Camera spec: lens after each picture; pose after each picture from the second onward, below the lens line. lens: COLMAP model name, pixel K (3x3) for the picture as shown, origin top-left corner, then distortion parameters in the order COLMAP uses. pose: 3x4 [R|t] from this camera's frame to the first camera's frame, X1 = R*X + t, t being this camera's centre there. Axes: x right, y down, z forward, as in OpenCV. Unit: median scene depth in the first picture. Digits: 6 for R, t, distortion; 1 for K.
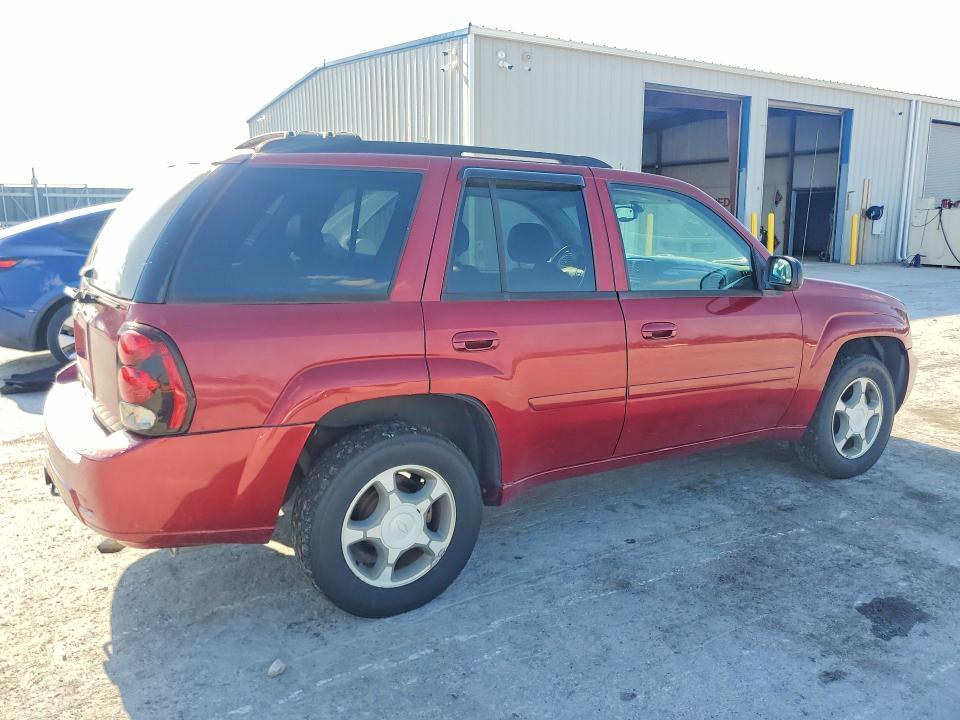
lens RADIAL K [[752.2, 0, 476.7], [0, 752.2, 358.3], [0, 0, 1]] dist [0.001951, 0.006739]
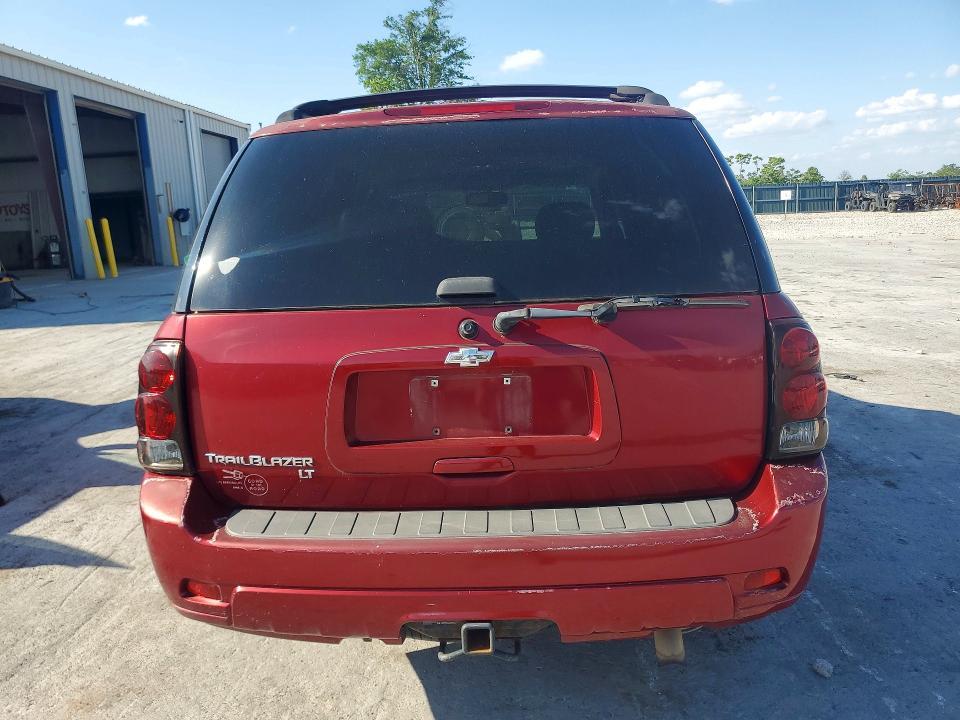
lens RADIAL K [[752.2, 0, 483.3], [0, 752.2, 358.0], [0, 0, 1]] dist [0.001951, 0.006739]
pose [[0.559283, -0.185330, 0.807994, -0.123105], [0.193920, 0.976895, 0.089842, -0.012975], [-0.805976, 0.106439, 0.582300, 0.079164]]
